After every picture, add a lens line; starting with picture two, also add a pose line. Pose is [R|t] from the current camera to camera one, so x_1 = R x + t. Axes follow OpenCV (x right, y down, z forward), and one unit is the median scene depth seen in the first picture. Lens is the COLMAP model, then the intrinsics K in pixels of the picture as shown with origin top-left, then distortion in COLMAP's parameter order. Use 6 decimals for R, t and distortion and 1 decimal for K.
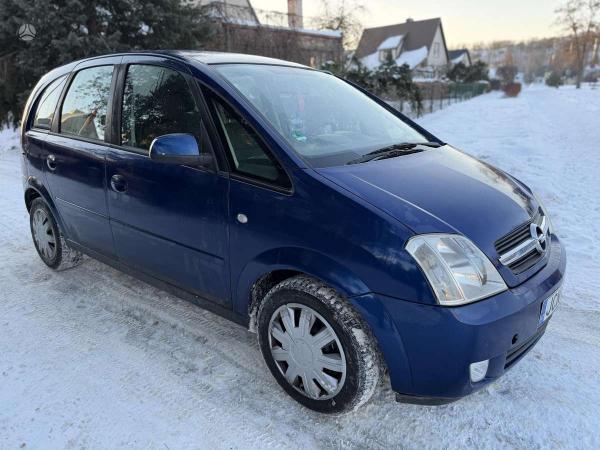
lens RADIAL K [[455.8, 0, 300.0], [0, 455.8, 225.0], [0, 0, 1]] dist [-0.000896, 0.003494]
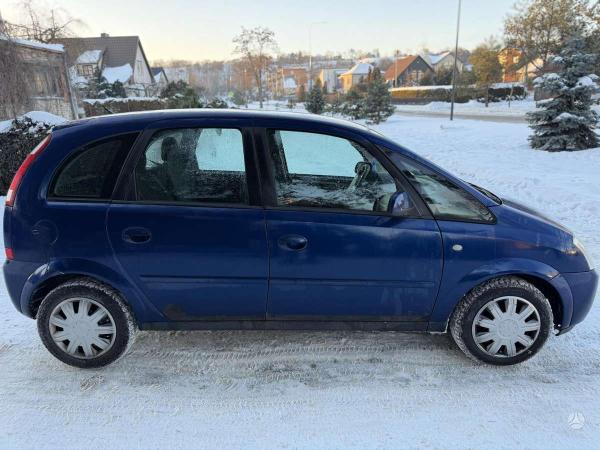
lens RADIAL K [[455.8, 0, 300.0], [0, 455.8, 225.0], [0, 0, 1]] dist [-0.000896, 0.003494]
pose [[0.758688, -0.158798, 0.631803, -0.127877], [0.172624, 0.984172, 0.040071, -0.020909], [-0.628166, 0.078663, 0.774092, 0.022554]]
